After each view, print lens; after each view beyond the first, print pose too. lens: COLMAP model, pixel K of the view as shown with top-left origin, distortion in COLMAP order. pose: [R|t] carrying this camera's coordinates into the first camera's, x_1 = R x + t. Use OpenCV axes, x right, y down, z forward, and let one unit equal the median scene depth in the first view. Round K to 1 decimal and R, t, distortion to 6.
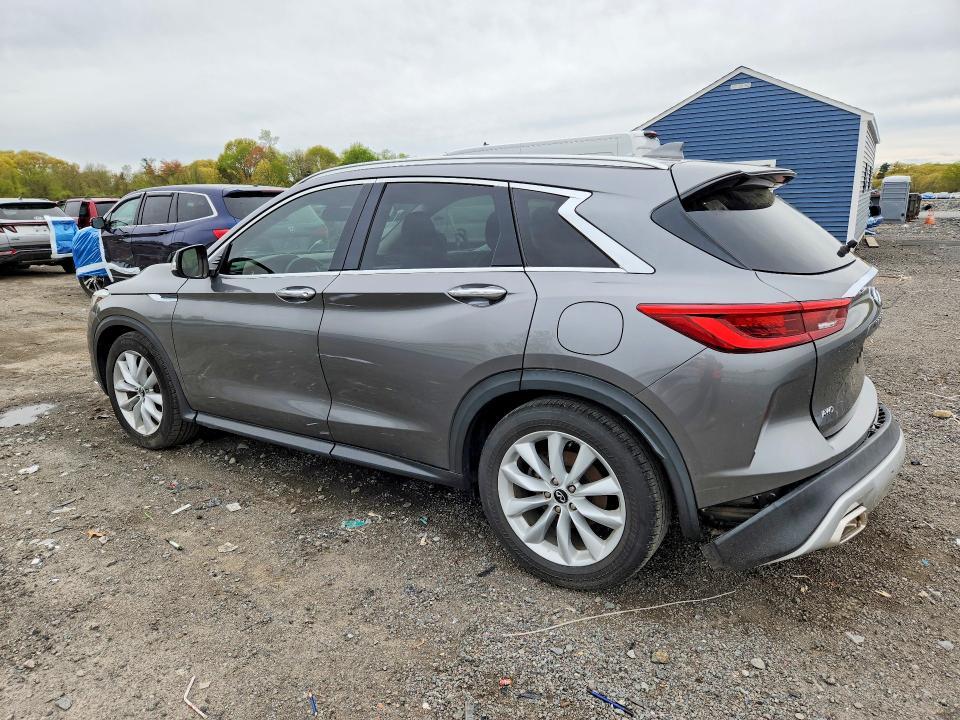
lens RADIAL K [[702.5, 0, 477.9], [0, 702.5, 364.1], [0, 0, 1]] dist [0.041432, -0.010534]
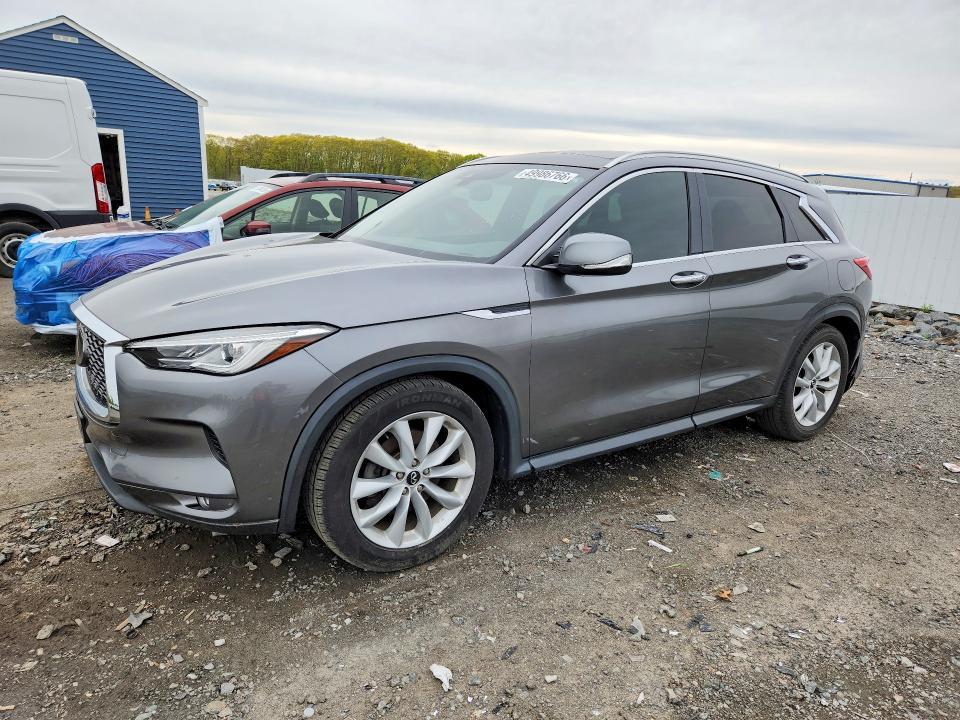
lens RADIAL K [[702.5, 0, 479.1], [0, 702.5, 353.6], [0, 0, 1]] dist [0.041432, -0.010534]
pose [[0.286521, -0.178432, 0.941312, -1.282301], [0.156352, 0.978041, 0.137803, -0.177329], [-0.945230, 0.107693, 0.308127, 0.957505]]
